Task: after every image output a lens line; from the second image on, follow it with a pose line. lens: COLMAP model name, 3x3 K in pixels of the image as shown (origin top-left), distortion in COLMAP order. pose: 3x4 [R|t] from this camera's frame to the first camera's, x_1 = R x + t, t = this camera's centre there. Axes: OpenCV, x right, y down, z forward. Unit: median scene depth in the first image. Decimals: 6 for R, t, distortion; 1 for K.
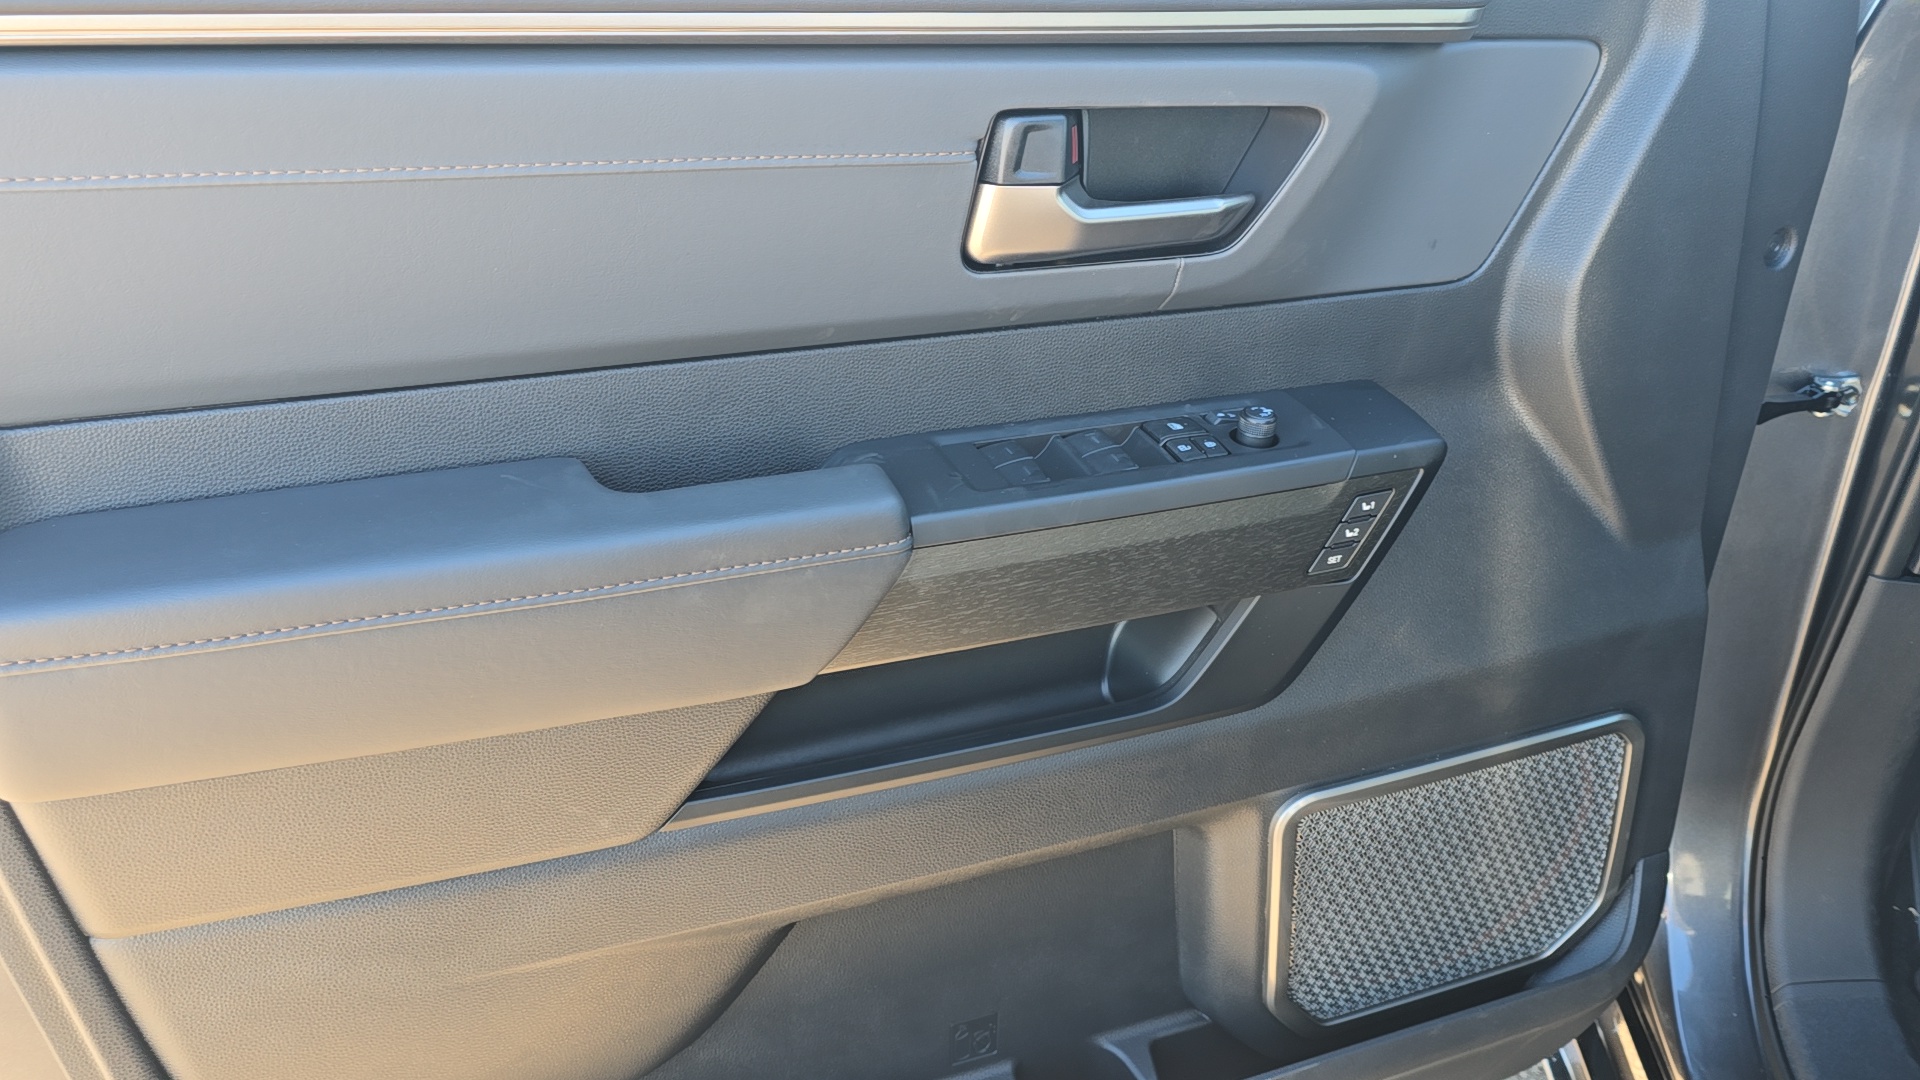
lens RADIAL K [[1616.5, 0, 962.7], [0, 1616.5, 551.1], [0, 0, 1]] dist [-0.012522, 0.034467]
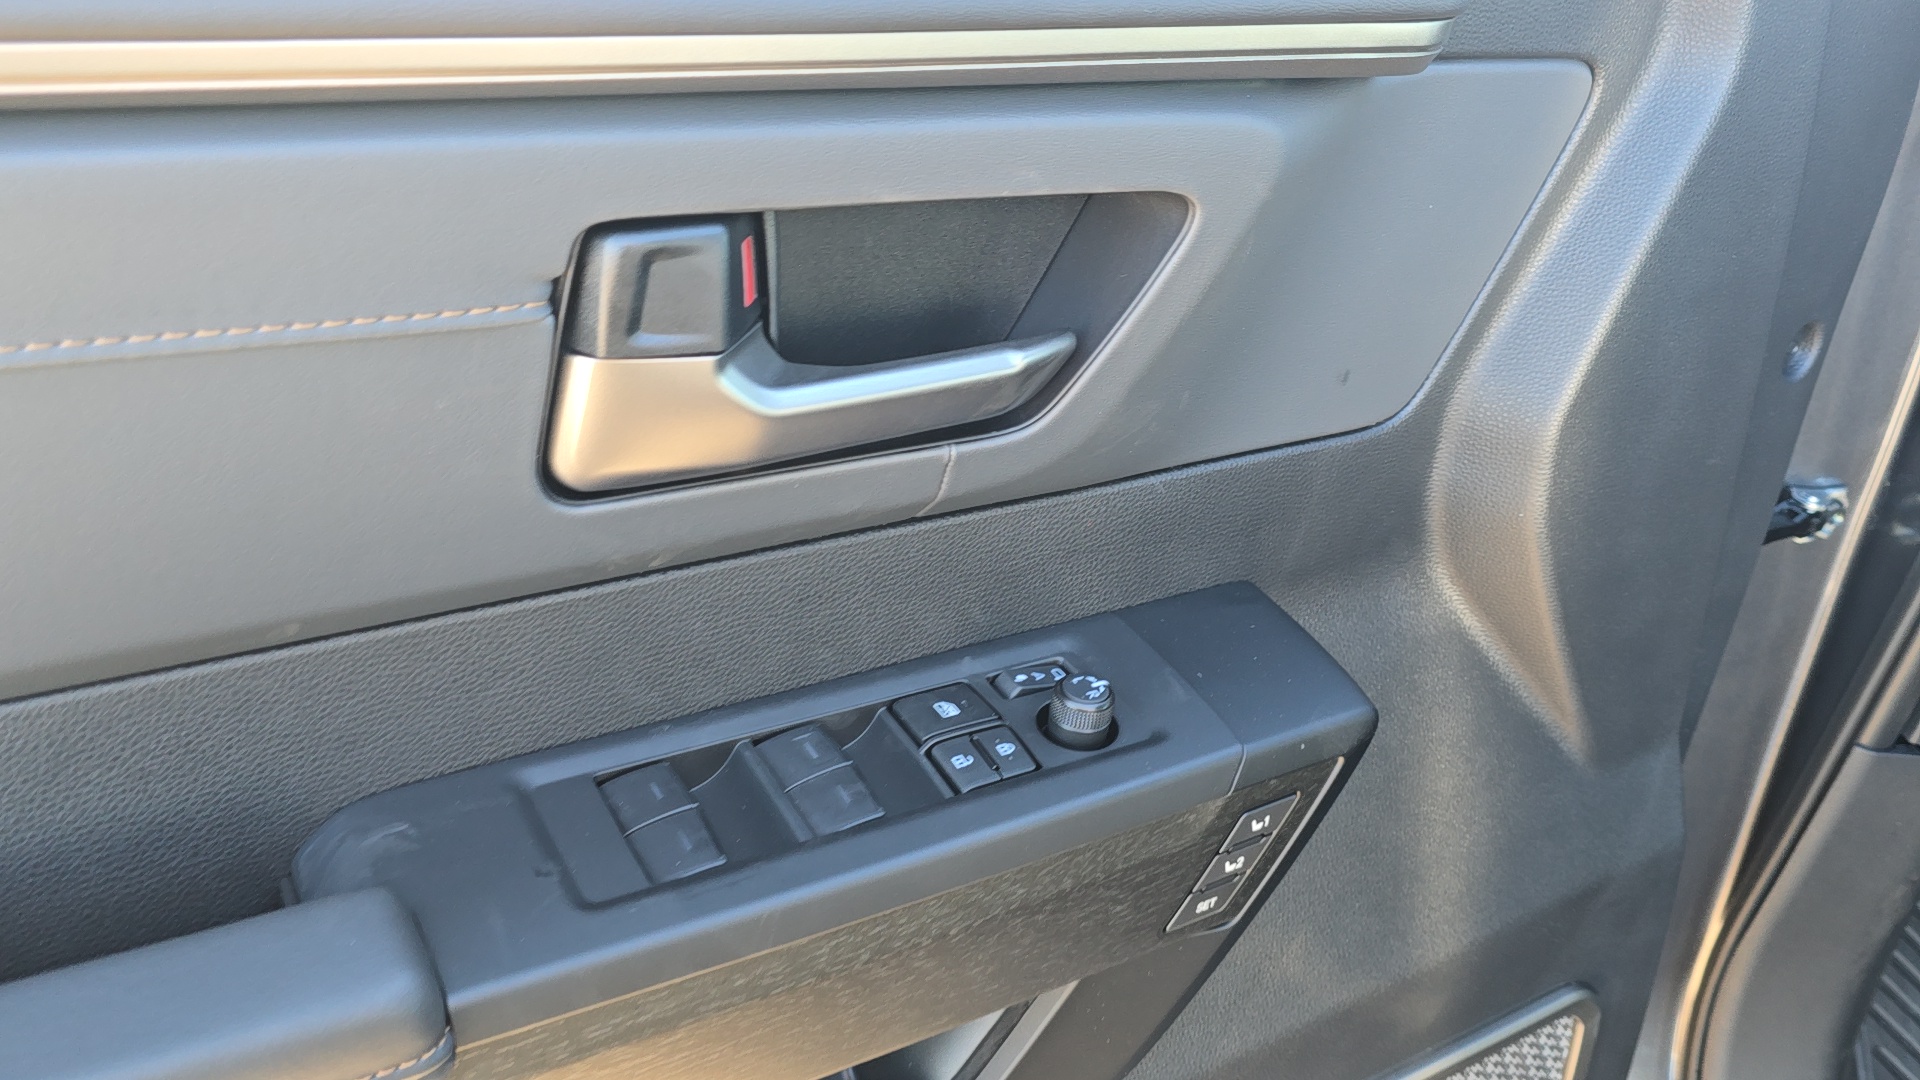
lens RADIAL K [[1616.5, 0, 961.6], [0, 1616.5, 530.0], [0, 0, 1]] dist [-0.012522, 0.034467]
pose [[0.990554, -0.024170, 0.134976, 0.057480], [0.018963, 0.999031, 0.039727, -0.165353], [-0.135806, -0.036792, 0.990052, 0.406573]]
